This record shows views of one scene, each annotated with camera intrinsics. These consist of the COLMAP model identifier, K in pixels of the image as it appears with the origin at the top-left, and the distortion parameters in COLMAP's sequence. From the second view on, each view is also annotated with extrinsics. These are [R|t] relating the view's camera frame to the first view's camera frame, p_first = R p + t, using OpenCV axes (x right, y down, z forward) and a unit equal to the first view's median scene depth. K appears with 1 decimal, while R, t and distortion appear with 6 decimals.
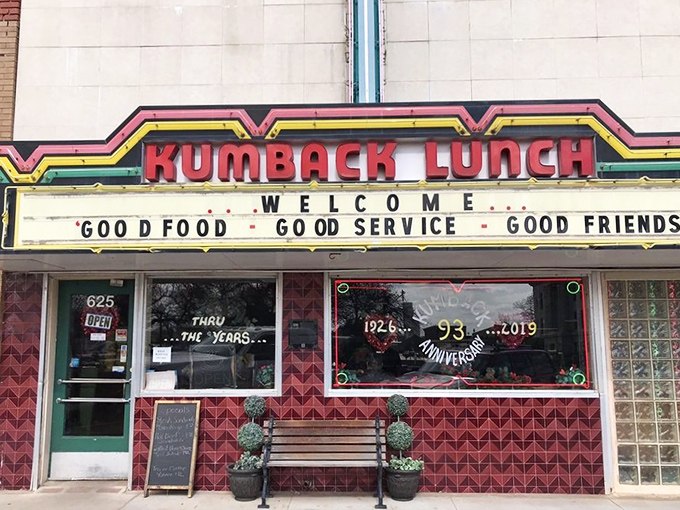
lens RADIAL K [[641.8, 0, 339.9], [0, 641.8, 252.2], [0, 0, 1]] dist [0.012238, 0.000000]
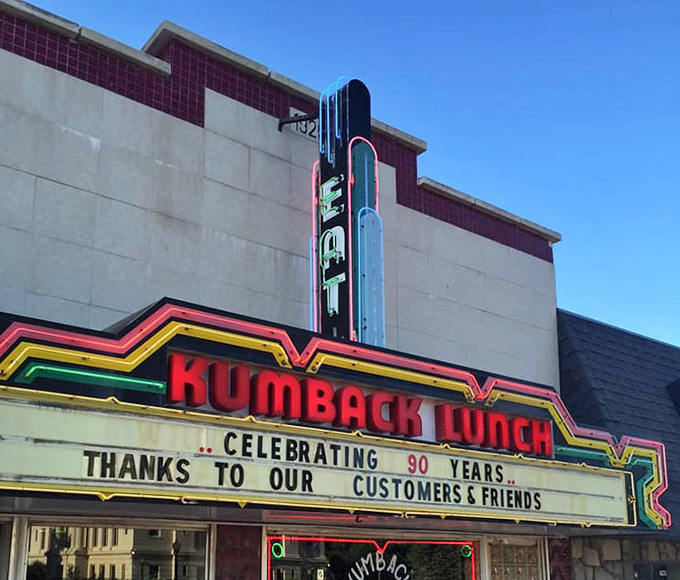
lens RADIAL K [[1164.4, 0, 340.2], [0, 1164.4, 290.7], [0, 0, 1]] dist [0.055310, 0.000000]
pose [[0.612428, 0.188435, 0.767739, -1.227154], [-0.057804, 0.979250, -0.194239, 0.009749], [-0.788410, 0.074579, 0.610612, 0.043097]]
